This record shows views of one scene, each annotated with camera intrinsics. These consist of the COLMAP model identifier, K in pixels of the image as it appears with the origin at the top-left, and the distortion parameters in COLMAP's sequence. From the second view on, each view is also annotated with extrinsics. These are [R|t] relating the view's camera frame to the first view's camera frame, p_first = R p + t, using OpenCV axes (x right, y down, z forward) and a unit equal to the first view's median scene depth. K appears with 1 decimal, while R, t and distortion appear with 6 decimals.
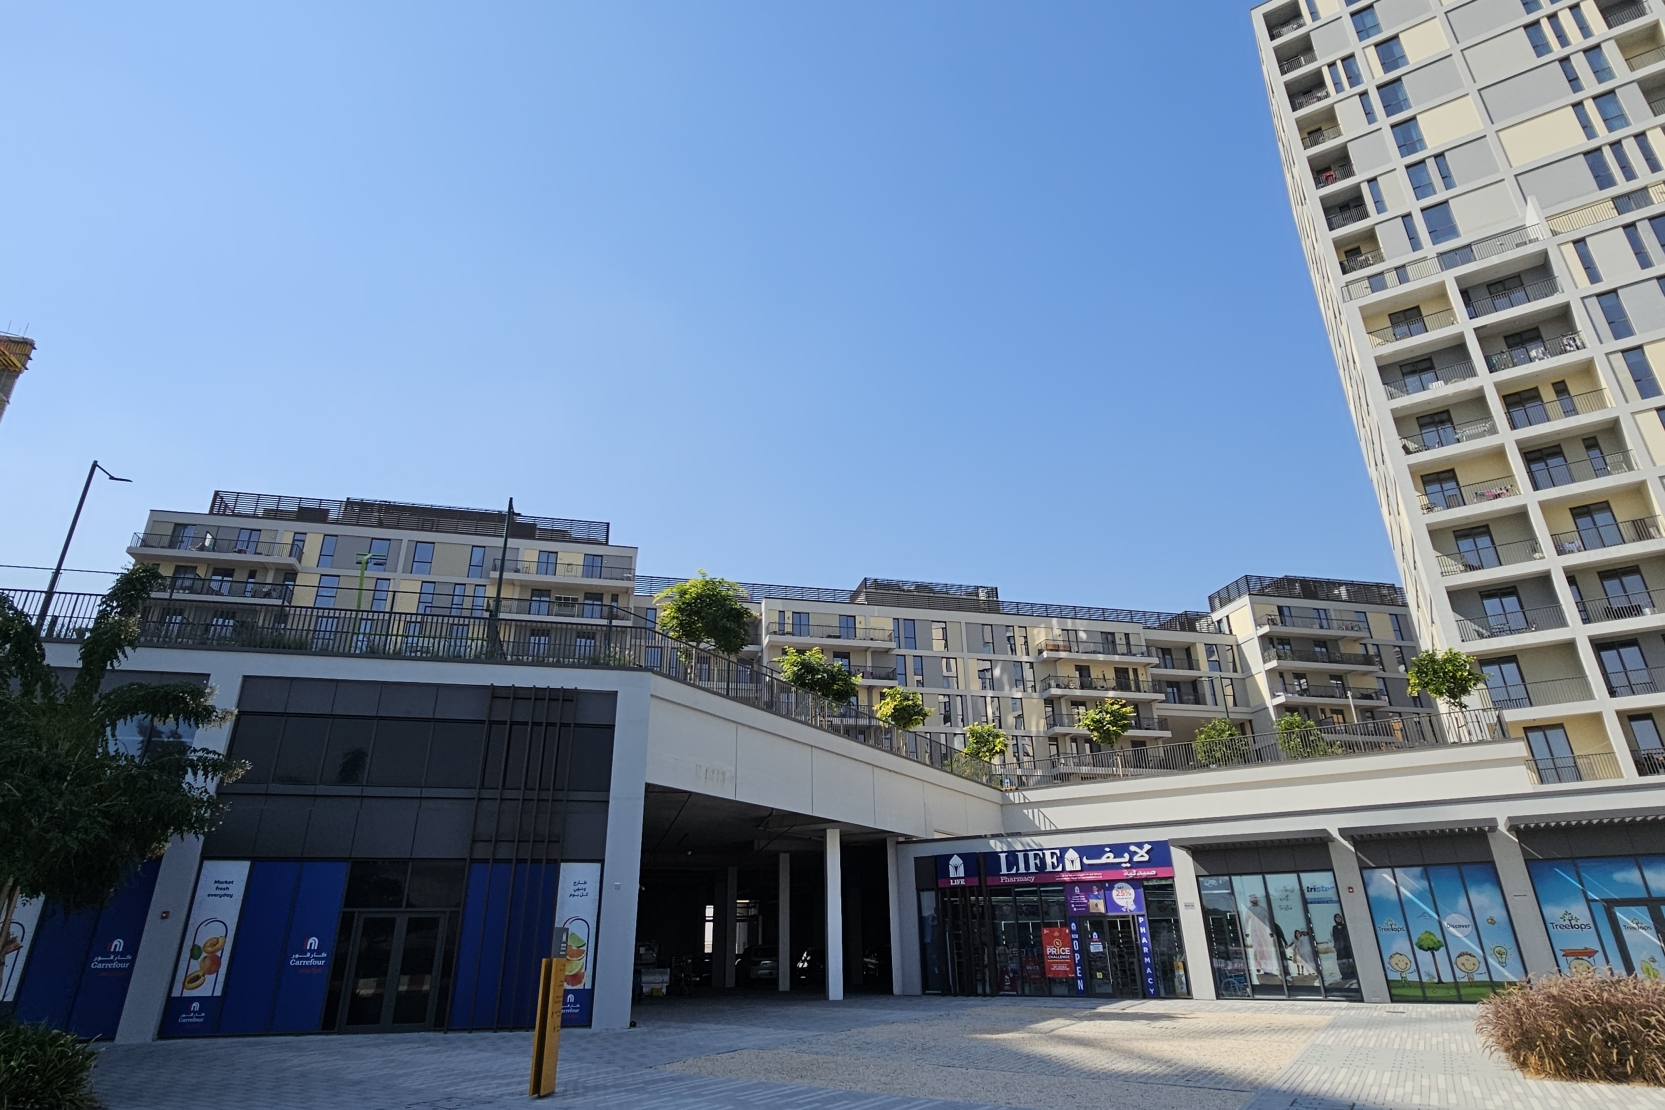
lens RADIAL K [[915.1, 0, 818.3], [0, 915.1, 554.1], [0, 0, 1]] dist [0.004785, -0.001576]
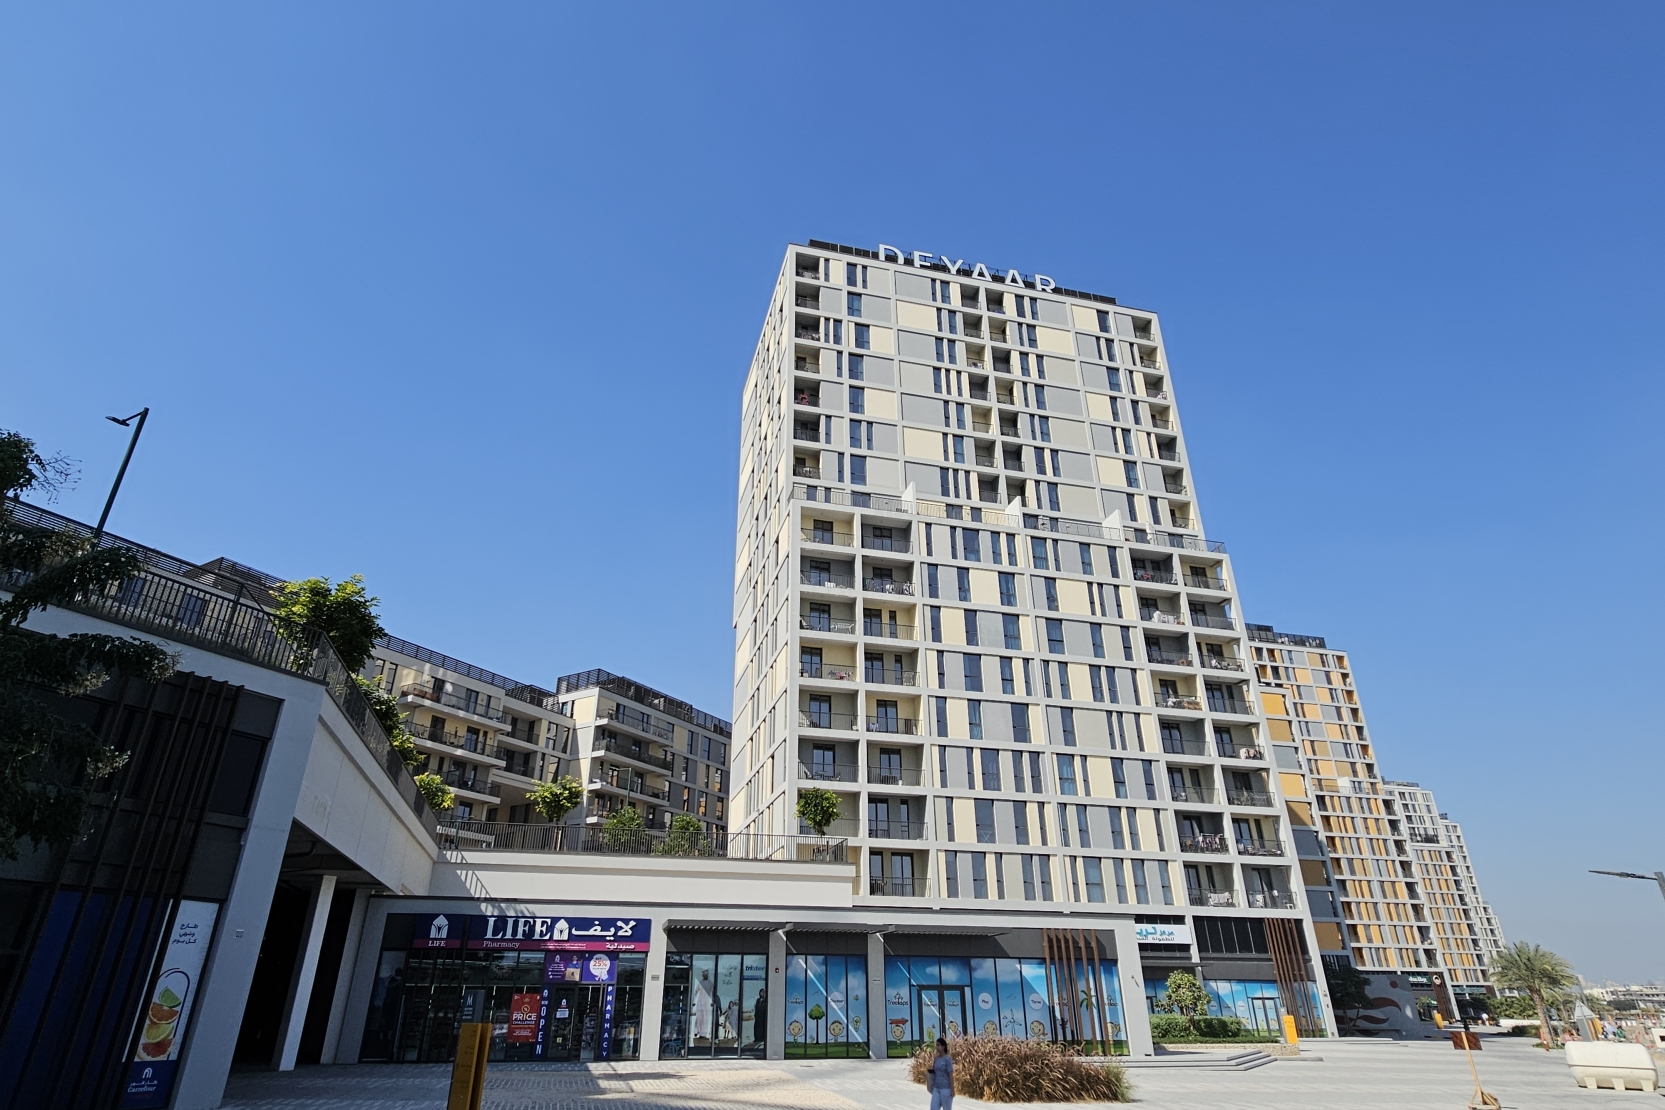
lens RADIAL K [[915.1, 0, 818.3], [0, 915.1, 554.1], [0, 0, 1]] dist [0.004785, -0.001576]
pose [[0.685215, 0.336582, 0.645905, -0.235098], [-0.298287, 0.938717, -0.172727, 0.010605], [-0.664459, -0.074310, 0.743621, 0.022176]]
